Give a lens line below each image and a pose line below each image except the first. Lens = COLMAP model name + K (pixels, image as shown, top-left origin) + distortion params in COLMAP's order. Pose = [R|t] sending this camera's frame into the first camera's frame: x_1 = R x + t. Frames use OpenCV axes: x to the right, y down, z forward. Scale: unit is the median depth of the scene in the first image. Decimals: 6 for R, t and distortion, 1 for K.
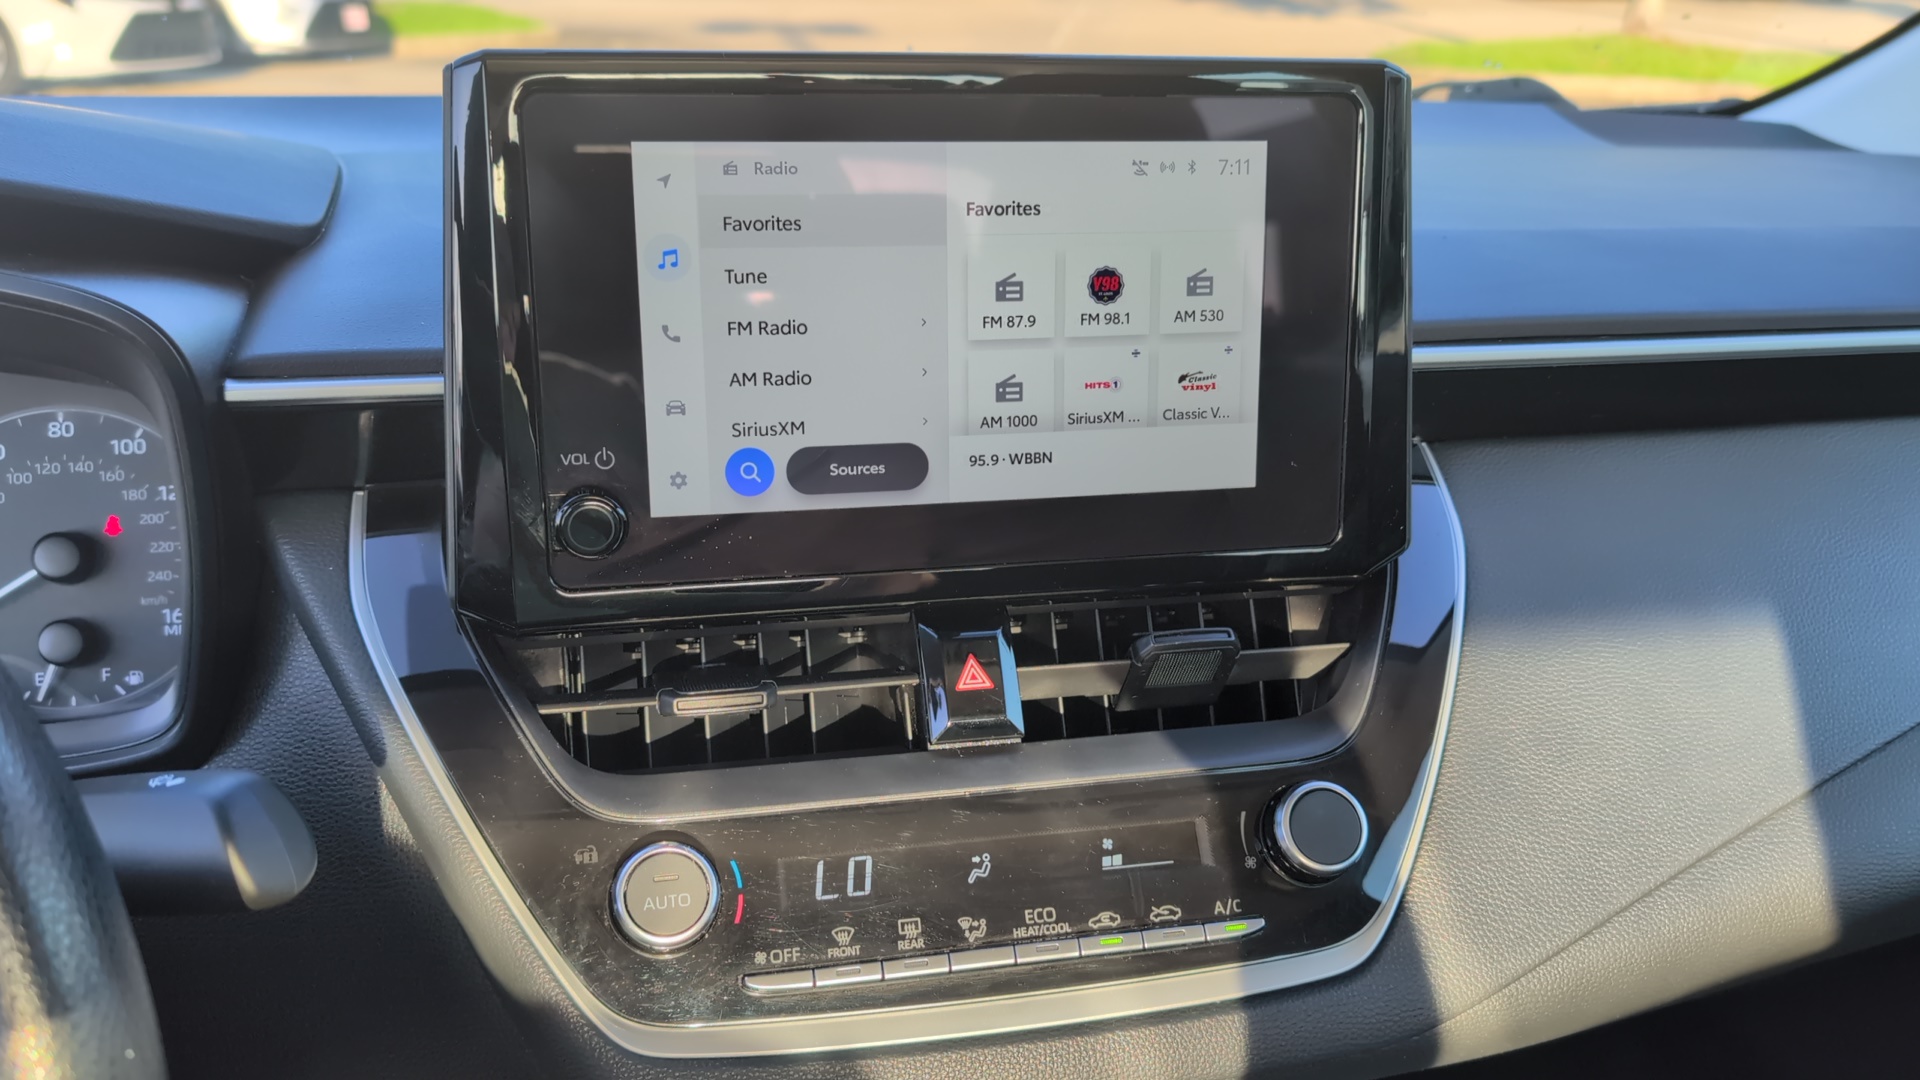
lens RADIAL K [[1615.0, 0, 947.5], [0, 1615.0, 521.3], [0, 0, 1]] dist [0.032625, -0.030972]
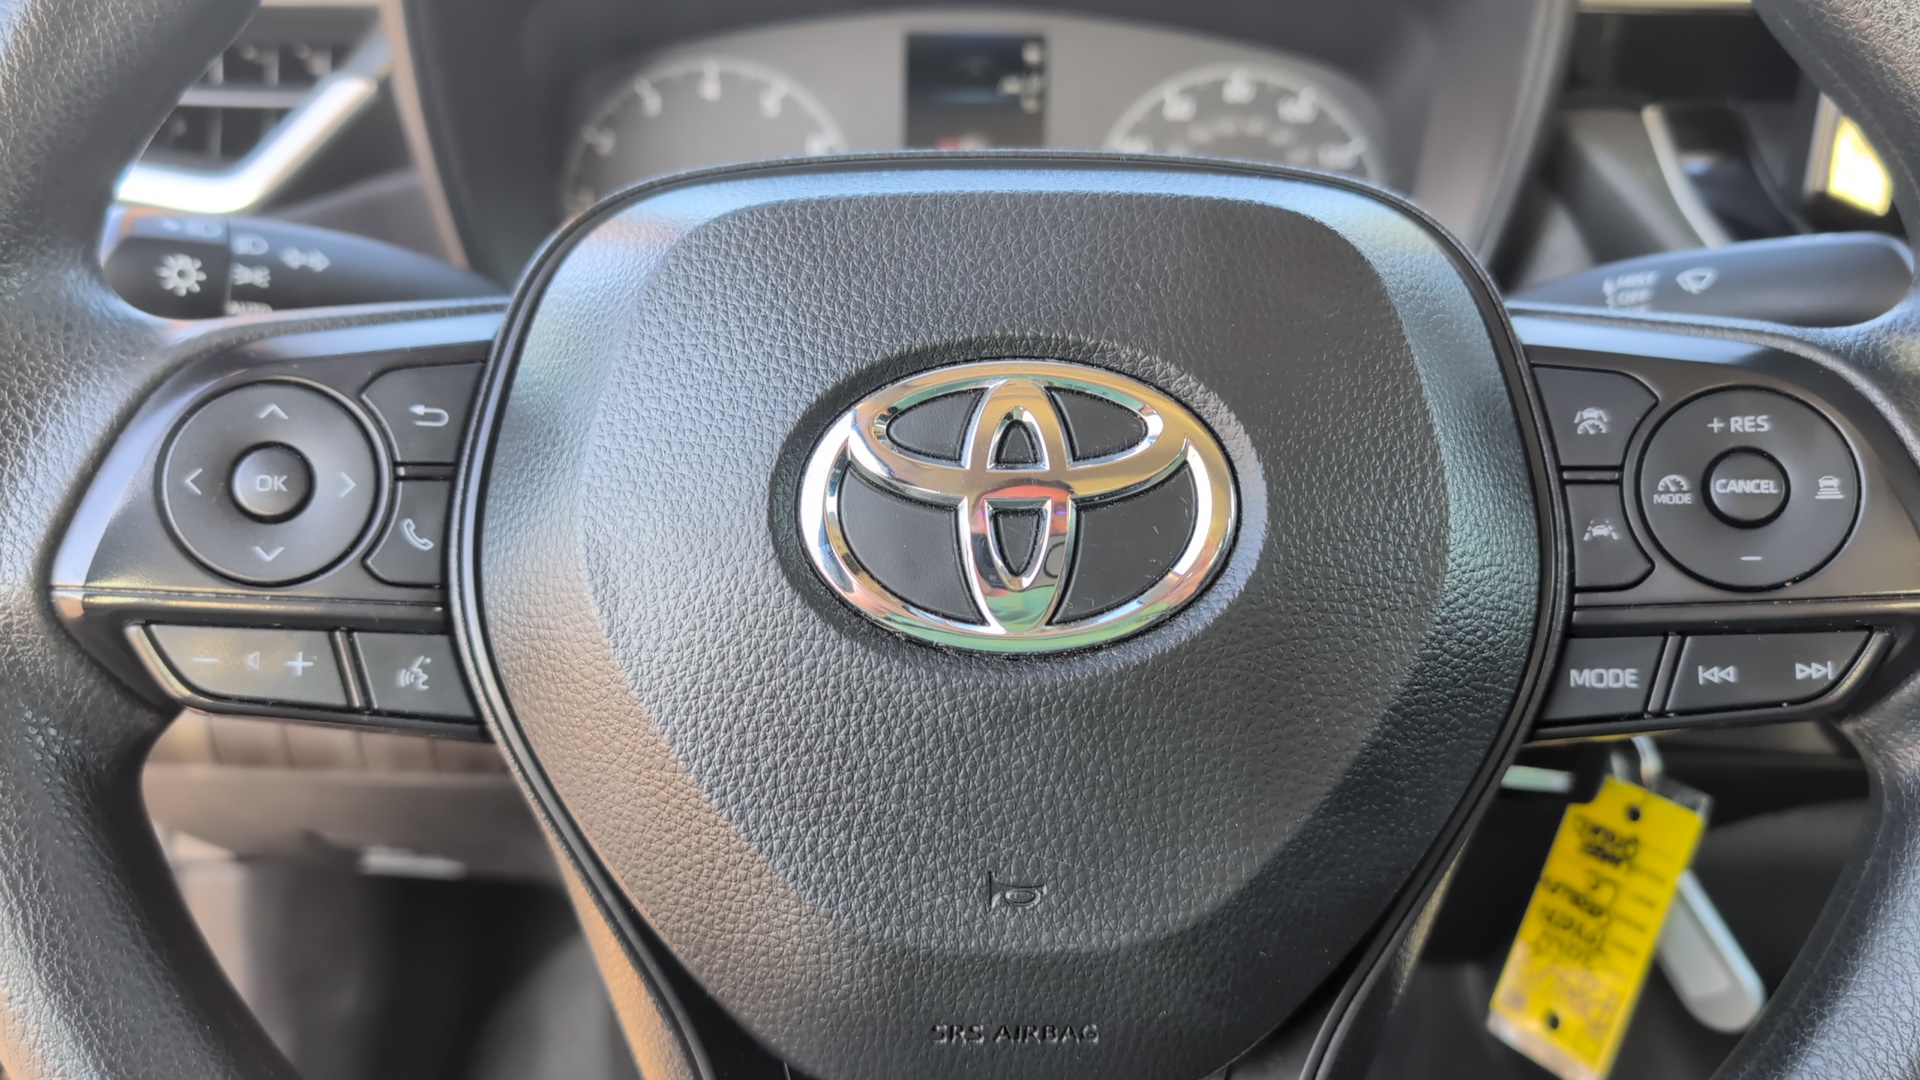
lens RADIAL K [[1615.0, 0, 1004.2], [0, 1615.0, 565.6], [0, 0, 1]] dist [0.032625, -0.030972]
pose [[0.980088, 0.070852, -0.185490, -0.557389], [-0.065526, 0.997248, 0.034693, 0.262629], [0.187438, -0.021848, 0.982033, -0.083036]]
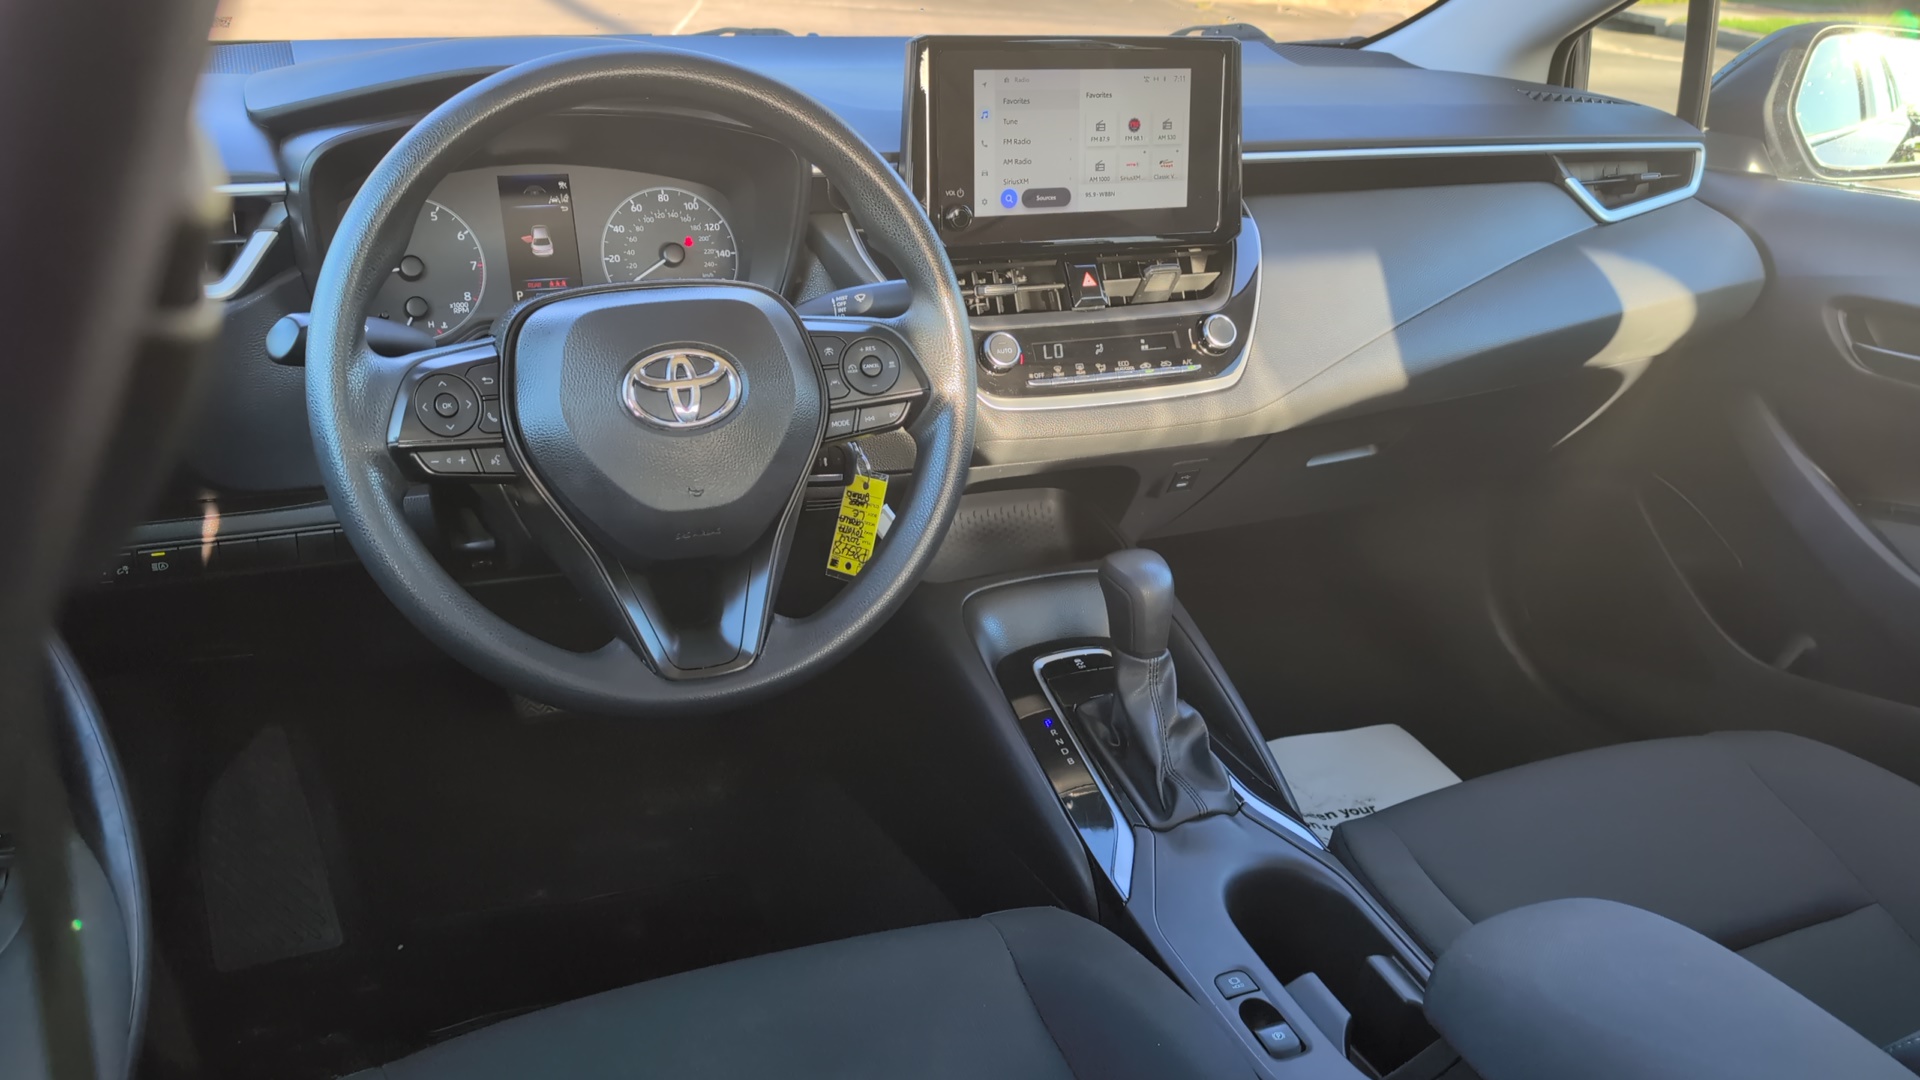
lens RADIAL K [[1615.0, 0, 968.4], [0, 1615.0, 546.8], [0, 0, 1]] dist [0.032625, -0.030972]
pose [[0.977841, -0.056274, 0.201644, -0.714253], [0.041685, 0.996245, 0.075879, 0.315256], [-0.205157, -0.065792, 0.976515, -1.506957]]
